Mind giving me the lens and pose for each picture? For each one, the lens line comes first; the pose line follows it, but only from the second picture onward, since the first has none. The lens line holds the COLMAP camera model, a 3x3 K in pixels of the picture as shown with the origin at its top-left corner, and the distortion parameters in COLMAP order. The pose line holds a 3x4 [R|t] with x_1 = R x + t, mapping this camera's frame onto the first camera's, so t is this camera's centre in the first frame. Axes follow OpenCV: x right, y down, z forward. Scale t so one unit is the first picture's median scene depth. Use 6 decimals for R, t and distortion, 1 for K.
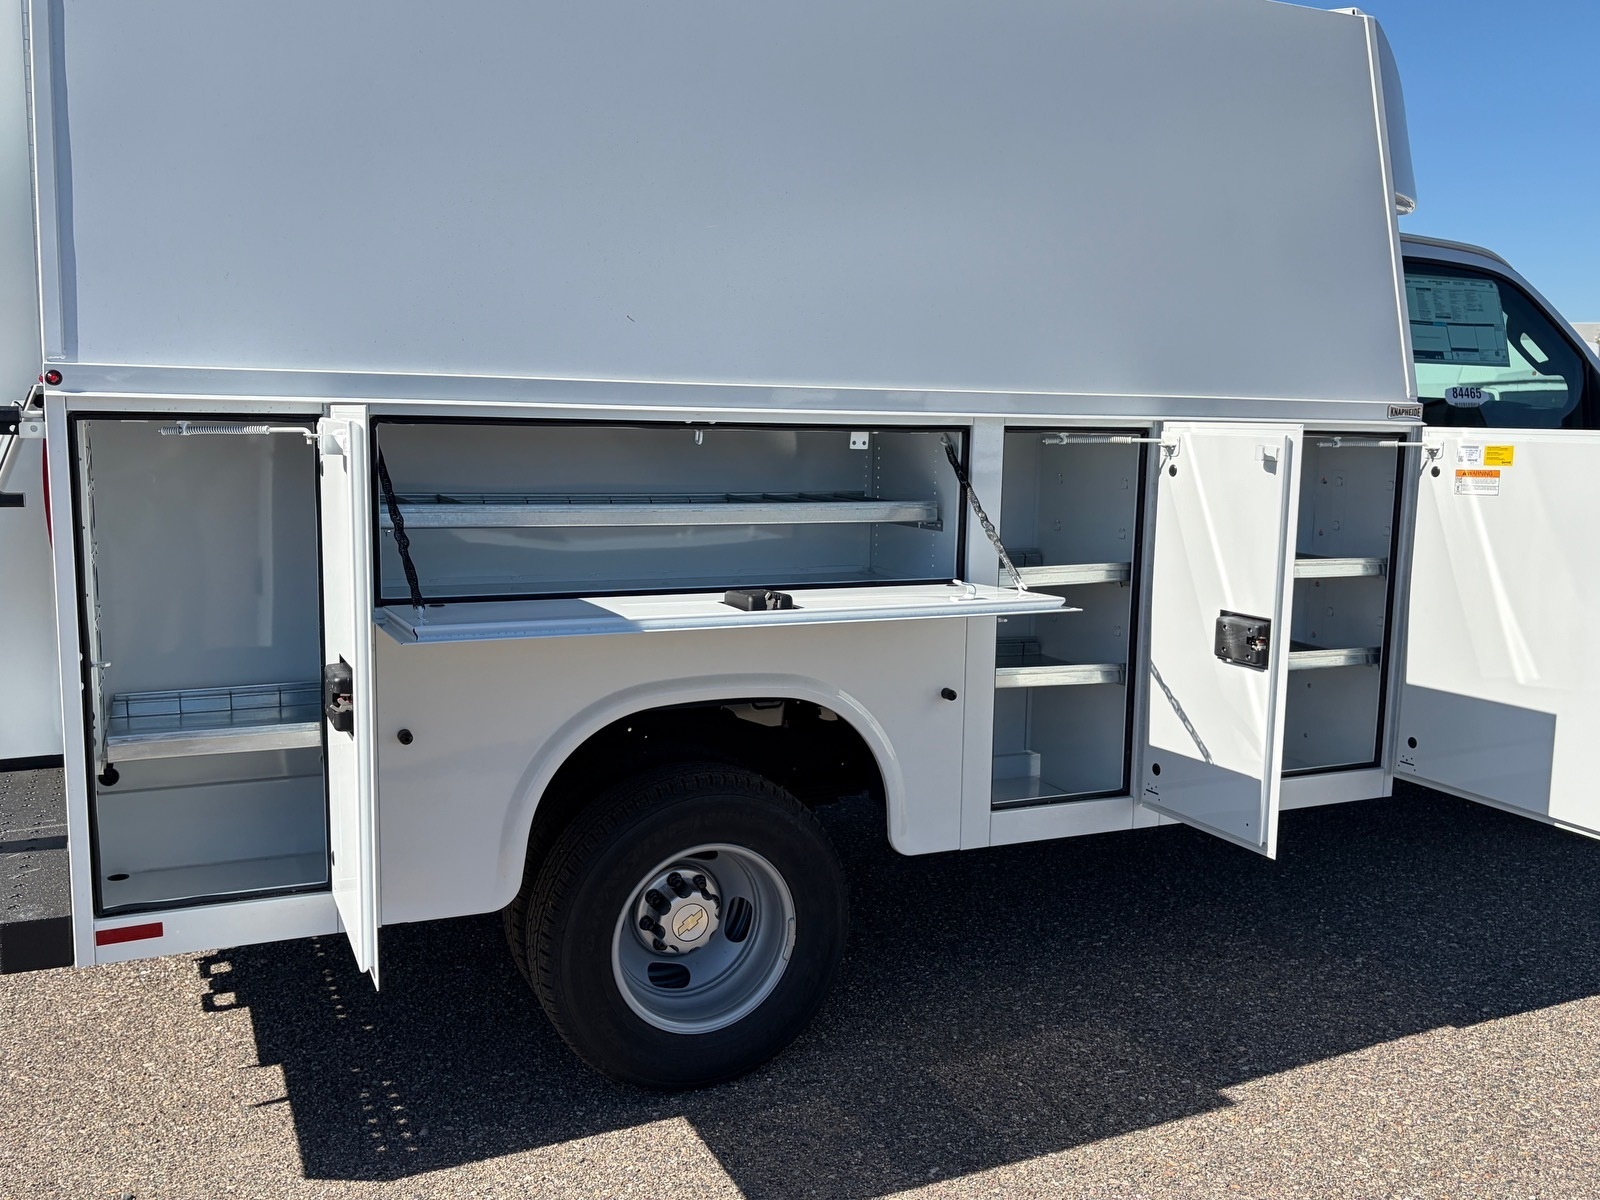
lens RADIAL K [[1383.0, 0, 800.0], [0, 1383.0, 600.0], [0, 0, 1]] dist [-0.007116, 0.014787]
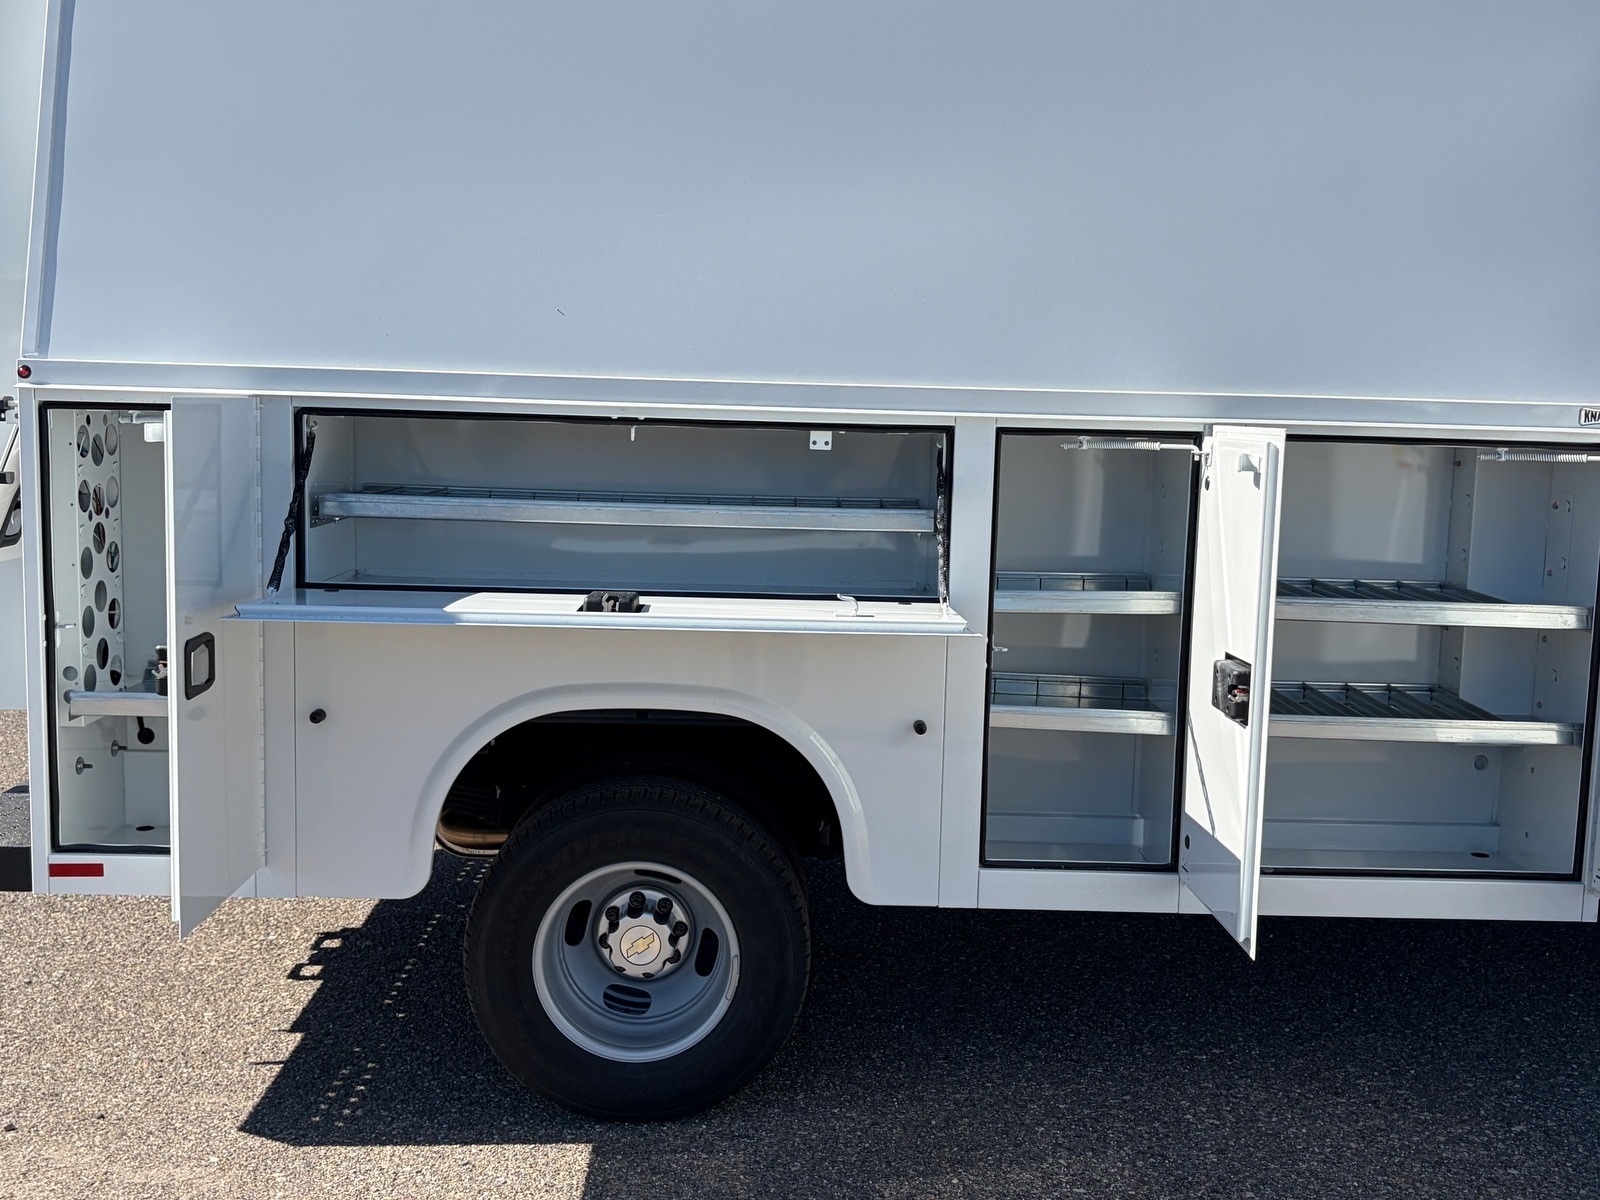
lens RADIAL K [[1608.3, 0, 800.0], [0, 1608.3, 600.0], [0, 0, 1]] dist [0.004672, -0.038082]
pose [[0.922956, 0.052097, -0.381364, 0.438428], [-0.061455, 0.998033, -0.012391, 0.003906], [0.379968, 0.034873, 0.924342, 0.014965]]
